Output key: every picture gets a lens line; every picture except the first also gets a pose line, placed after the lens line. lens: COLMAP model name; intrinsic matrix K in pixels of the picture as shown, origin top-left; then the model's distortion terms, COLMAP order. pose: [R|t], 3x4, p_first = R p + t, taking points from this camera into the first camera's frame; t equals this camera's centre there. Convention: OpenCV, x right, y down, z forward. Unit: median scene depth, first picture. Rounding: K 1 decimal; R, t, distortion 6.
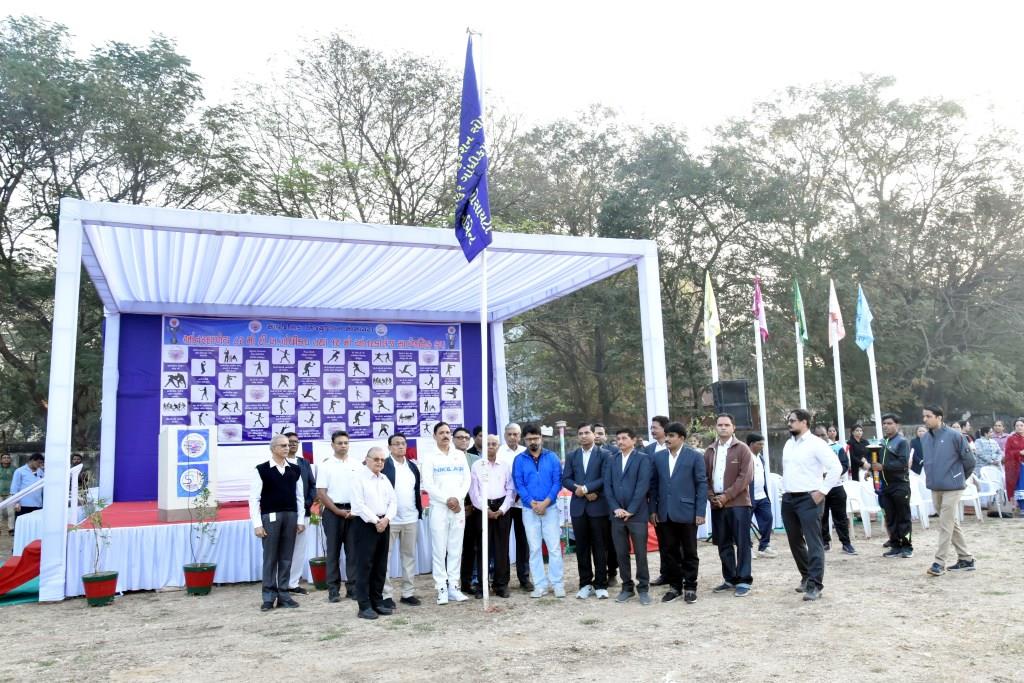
lens RADIAL K [[786.2, 0, 509.2], [0, 786.2, 355.6], [0, 0, 1]] dist [-0.054289, 0.025218]
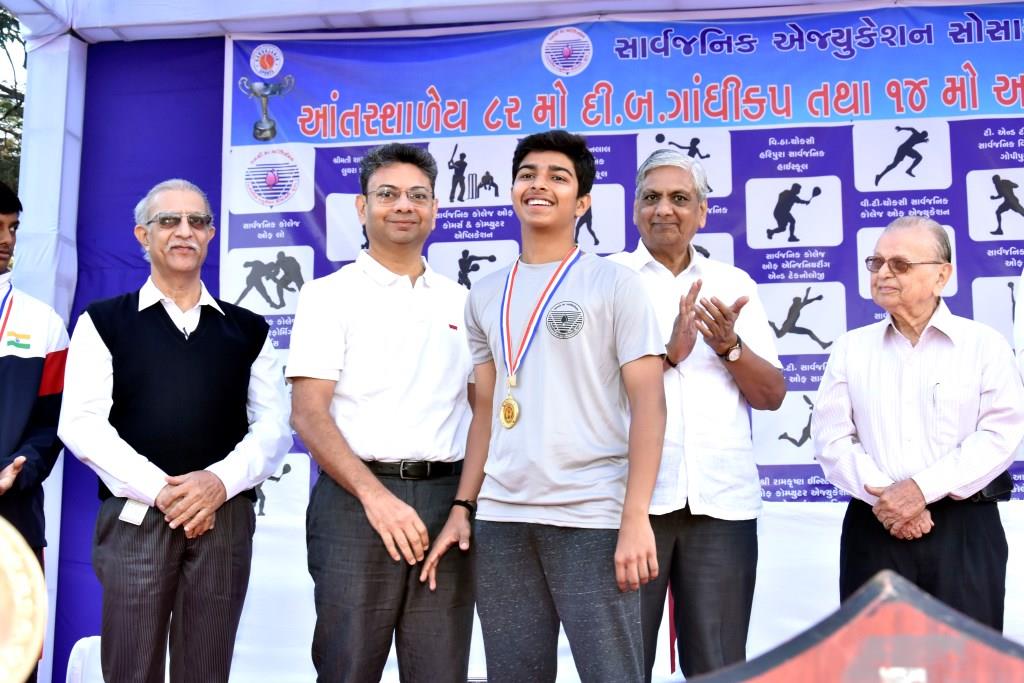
lens RADIAL K [[1552.4, 0, 527.3], [0, 1552.4, 358.5], [0, 0, 1]] dist [-0.014954, 0.000000]
pose [[0.861848, -0.051553, -0.504539, -0.094605], [0.033905, 0.998451, -0.044104, 0.076700], [0.506031, 0.020905, 0.862262, 0.564859]]
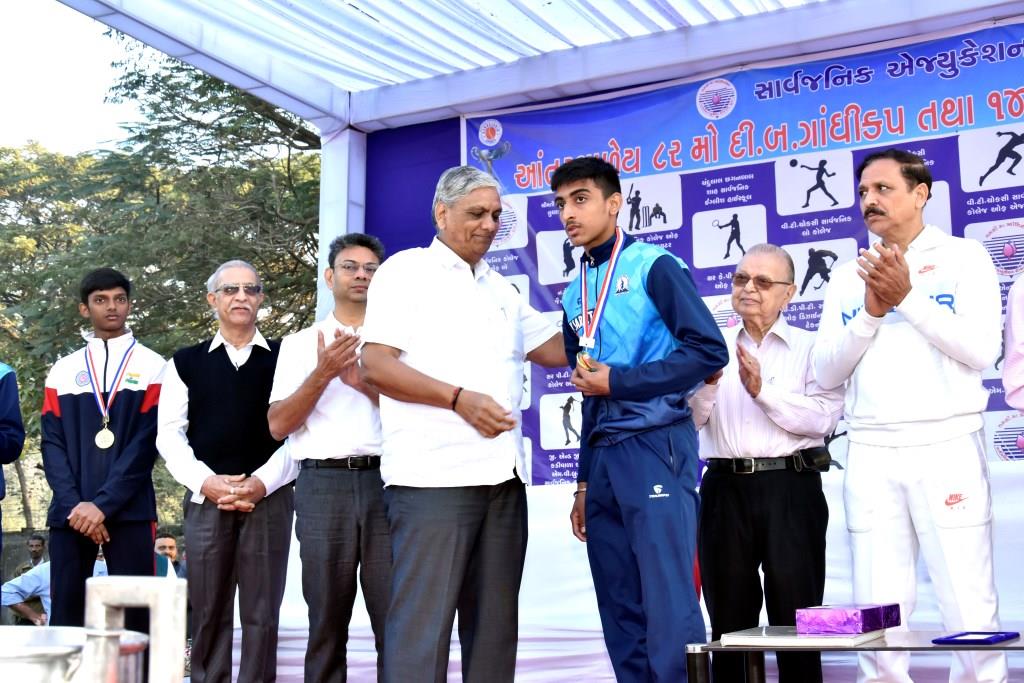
lens RADIAL K [[1319.4, 0, 524.5], [0, 1319.4, 352.9], [0, 0, 1]] dist [-0.009421, 0.000000]
pose [[0.654603, -0.091410, -0.750426, -0.006754], [0.077477, 0.995548, -0.053684, 0.077311], [0.751992, -0.022999, 0.658771, 0.598868]]
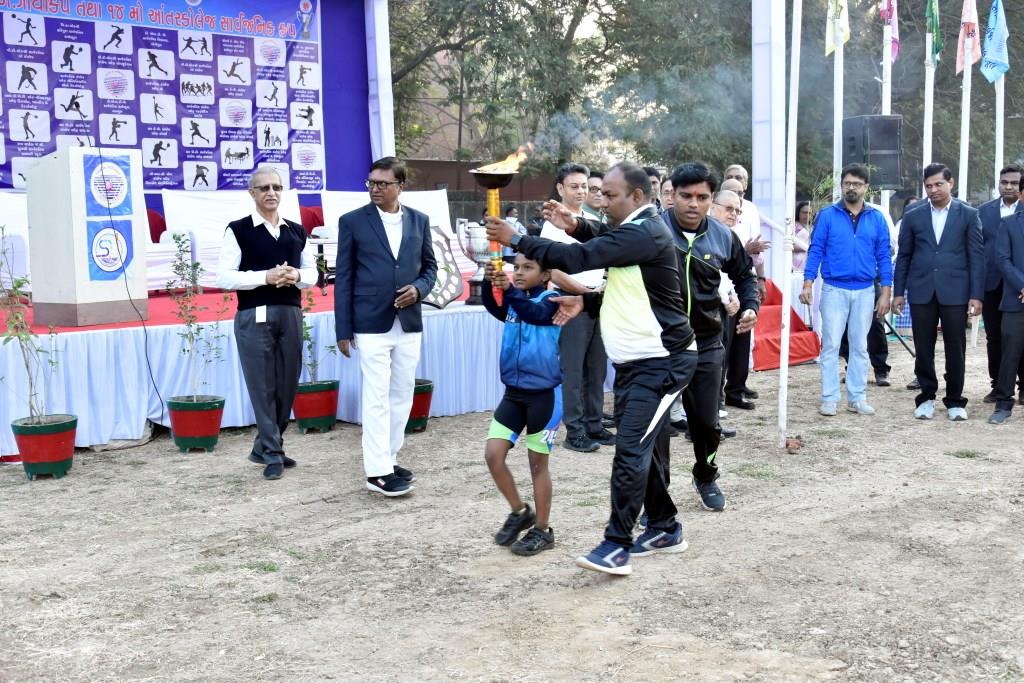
lens RADIAL K [[1277.6, 0, 503.9], [0, 1277.6, 347.2], [0, 0, 1]] dist [0.004836, 0.000000]
pose [[0.944343, -0.009064, 0.328836, -0.264296], [-0.059074, 0.978698, 0.196625, 0.021075], [-0.323614, -0.205107, 0.923691, 0.043209]]
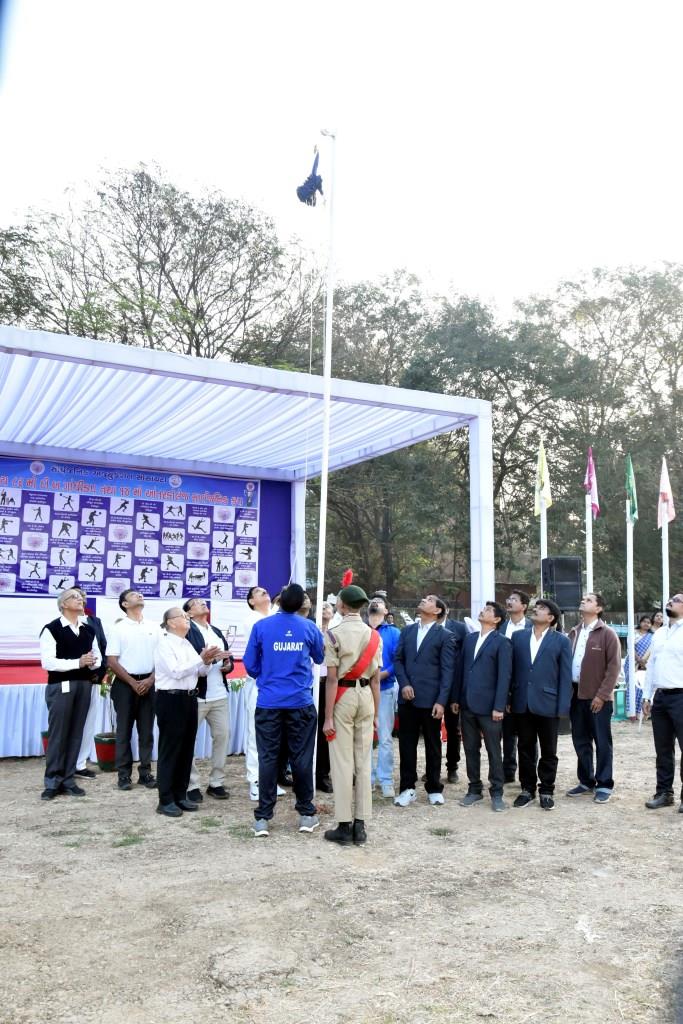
lens RADIAL K [[786.2, 0, 337.9], [0, 786.2, 522.7], [0, 0, 1]] dist [-0.054289, 0.025218]
pose [[0.995806, 0.062608, 0.066720, -0.031747], [-0.062522, 0.998038, -0.003372, 0.007683], [-0.066800, -0.000814, 0.997766, 0.066851]]
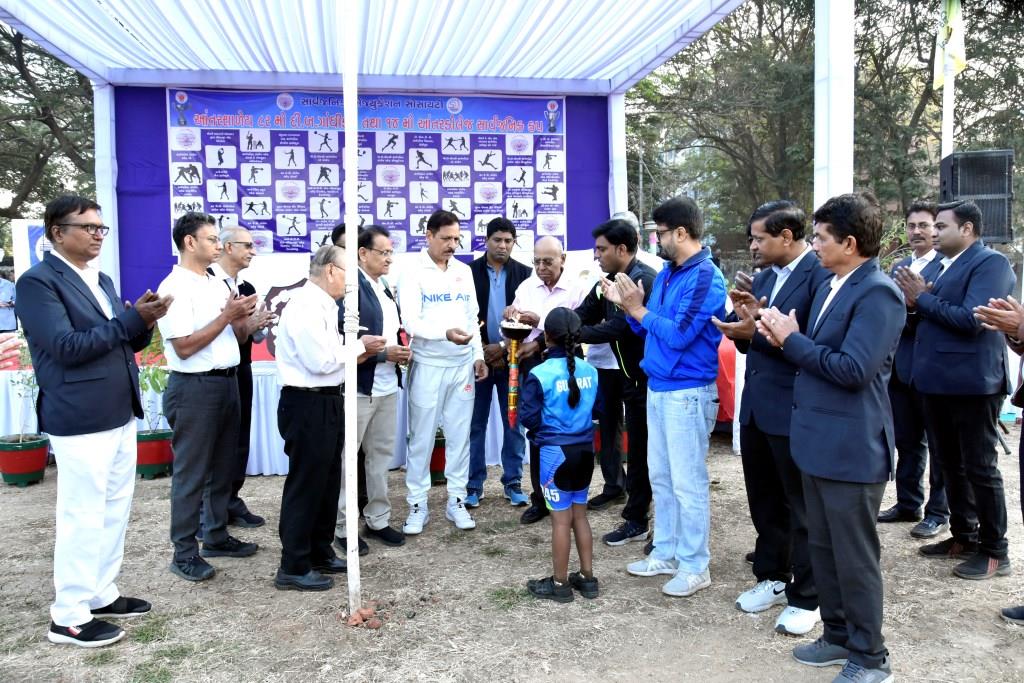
lens RADIAL K [[786.2, 0, 508.6], [0, 786.2, 350.8], [0, 0, 1]] dist [-0.054289, 0.025218]
pose [[0.972748, 0.048344, -0.226768, 0.066894], [0.001761, 0.976453, 0.215721, 0.035126], [0.231857, -0.210242, 0.949758, 0.275072]]
